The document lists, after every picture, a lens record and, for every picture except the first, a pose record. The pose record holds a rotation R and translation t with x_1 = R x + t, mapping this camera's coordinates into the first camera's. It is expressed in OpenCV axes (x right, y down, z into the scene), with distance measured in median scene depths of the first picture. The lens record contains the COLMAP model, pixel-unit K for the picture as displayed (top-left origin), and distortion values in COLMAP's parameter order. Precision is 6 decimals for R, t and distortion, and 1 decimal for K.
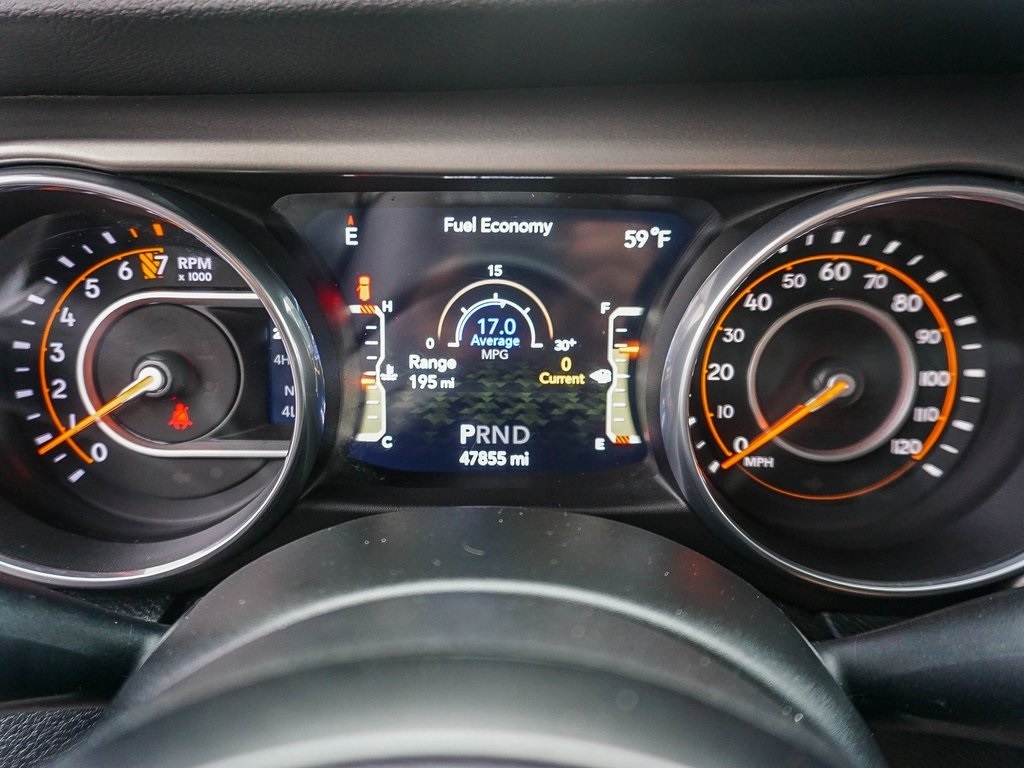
lens RADIAL K [[725.1, 0, 510.2], [0, 725.1, 382.6], [0, 0, 1]] dist [0.057810, 0.001223]
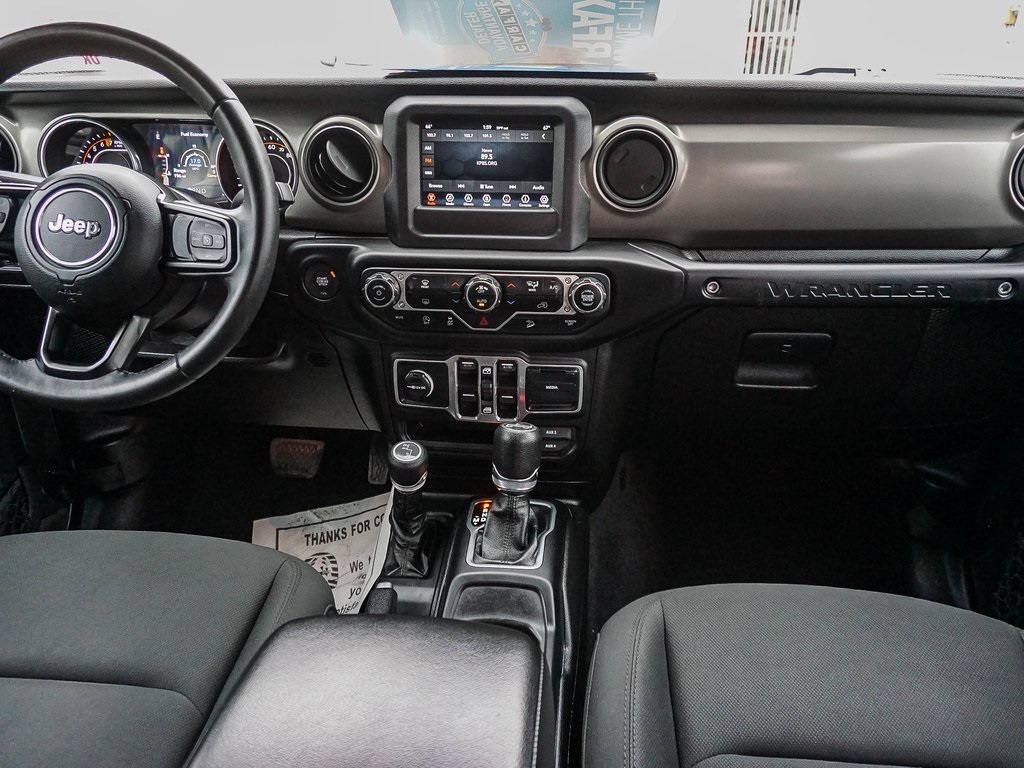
lens RADIAL K [[777.4, 0, 510.4], [0, 777.4, 383.2], [0, 0, 1]] dist [0.053930, -0.013644]
pose [[0.996418, 0.028938, -0.079460, 2.027350], [-0.026243, 0.999051, 0.034752, 0.918301], [0.080390, -0.032543, 0.996232, -3.090643]]
